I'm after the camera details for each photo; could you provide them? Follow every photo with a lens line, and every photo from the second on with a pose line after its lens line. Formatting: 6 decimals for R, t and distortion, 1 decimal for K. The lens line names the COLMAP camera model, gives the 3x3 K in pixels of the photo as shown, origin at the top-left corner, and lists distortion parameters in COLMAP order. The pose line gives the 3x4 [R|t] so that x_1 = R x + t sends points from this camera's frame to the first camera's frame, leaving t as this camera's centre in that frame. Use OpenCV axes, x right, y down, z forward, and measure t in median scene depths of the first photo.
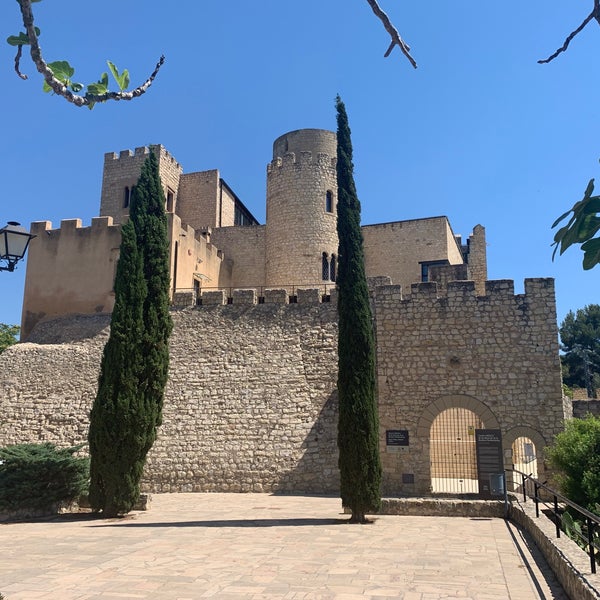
lens RADIAL K [[593.1, 0, 305.0], [0, 593.1, 298.7], [0, 0, 1]] dist [0.047865, 0.000000]
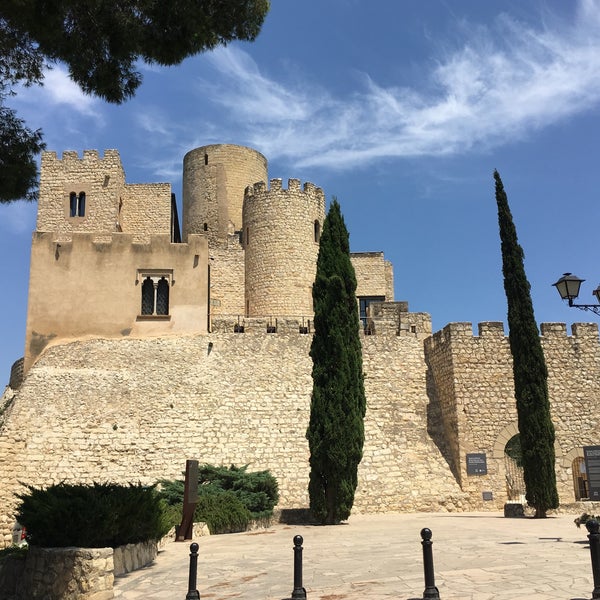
lens RADIAL K [[700.4, 0, 308.2], [0, 700.4, 305.4], [0, 0, 1]] dist [0.056817, 0.000000]
pose [[0.950736, 0.051924, 0.305624, -0.489135], [-0.040577, 0.998235, -0.043367, 0.013057], [-0.307336, 0.028830, 0.951164, -0.143214]]
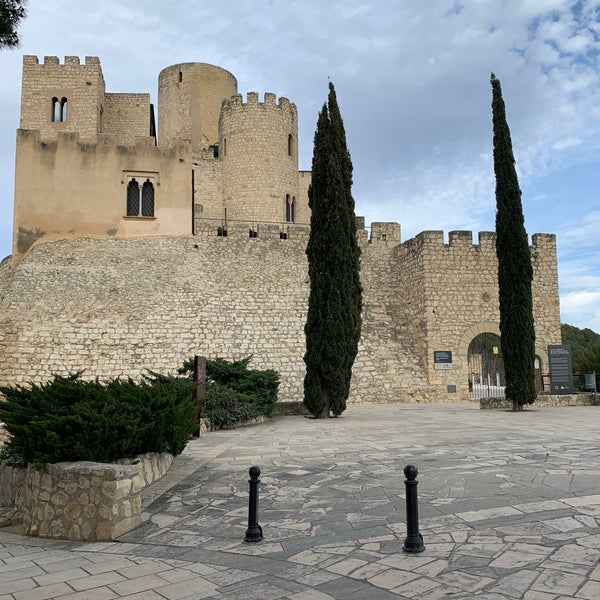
lens RADIAL K [[593.1, 0, 308.2], [0, 593.1, 290.6], [0, 0, 1]] dist [0.047865, 0.000000]
pose [[0.921383, 0.034849, 0.387091, -0.502155], [-0.064439, 0.995885, 0.063724, 0.033873], [-0.383277, -0.083658, 0.919837, -0.003740]]
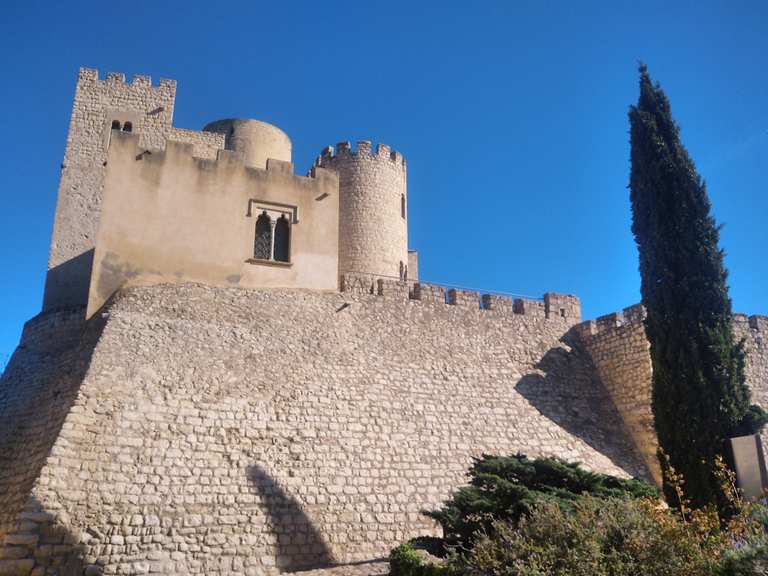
lens RADIAL K [[619.5, 0, 384.5], [0, 619.5, 287.0], [0, 0, 1]] dist [0.027131, -0.069215]
pose [[0.832004, 0.163459, 0.530141, -0.684930], [-0.110160, 0.985256, -0.130900, 0.118743], [-0.543722, 0.050509, 0.837744, 0.371432]]
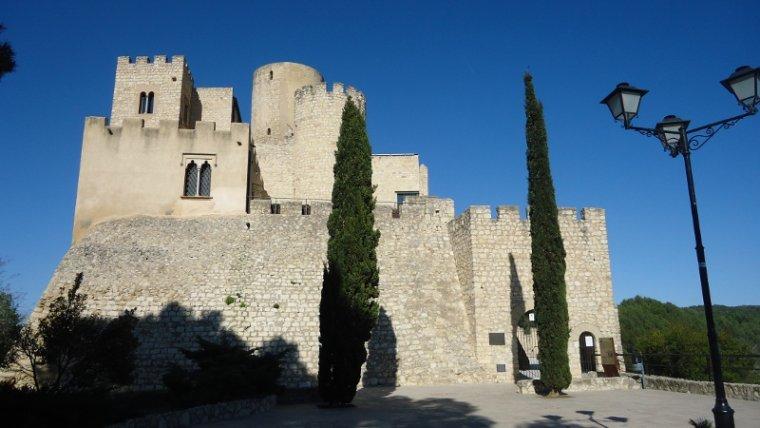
lens RADIAL K [[540.4, 0, 385.1], [0, 540.4, 207.4], [0, 0, 1]] dist [-0.017203, 0.002059]
pose [[0.939608, 0.066610, 0.335707, -0.366961], [-0.054730, 0.997498, -0.044737, 0.035626], [-0.337847, 0.023662, 0.940903, 0.049078]]
